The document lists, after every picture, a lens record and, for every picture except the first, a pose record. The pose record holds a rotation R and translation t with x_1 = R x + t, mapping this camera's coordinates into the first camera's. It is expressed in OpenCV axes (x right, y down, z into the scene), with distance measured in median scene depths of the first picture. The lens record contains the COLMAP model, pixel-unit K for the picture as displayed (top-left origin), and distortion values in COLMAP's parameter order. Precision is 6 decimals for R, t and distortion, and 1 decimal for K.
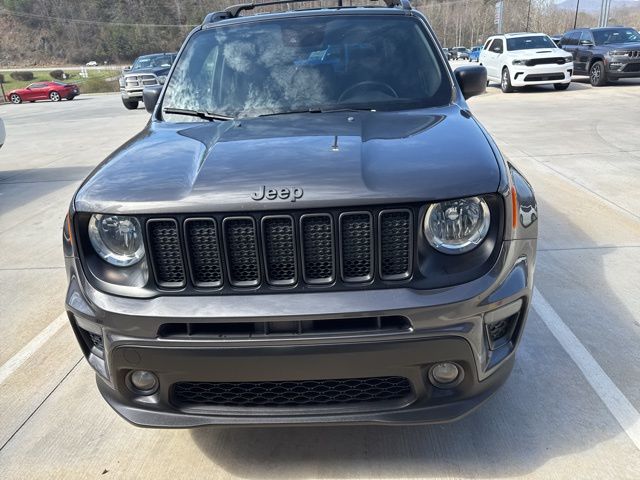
lens RADIAL K [[454.7, 0, 331.0], [0, 454.7, 247.1], [0, 0, 1]] dist [0.060828, -0.068897]
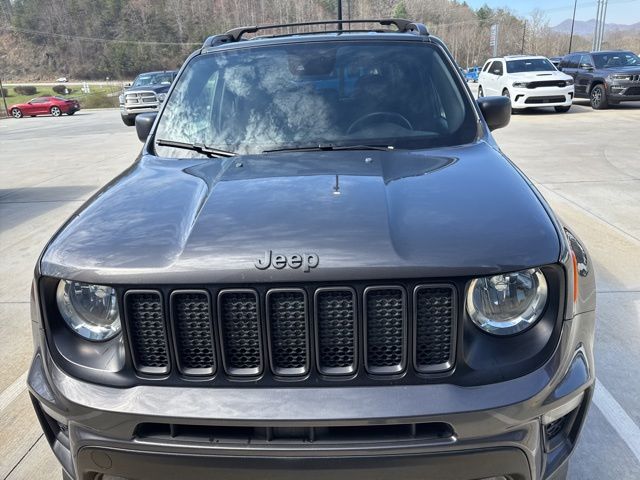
lens RADIAL K [[453.1, 0, 321.6], [0, 453.1, 238.7], [0, 0, 1]] dist [0.027346, -0.029493]
pose [[0.999876, 0.013858, -0.007485, -0.021315], [-0.014187, 0.998848, -0.045845, -0.051138], [0.006841, 0.045946, 0.998921, 0.083540]]
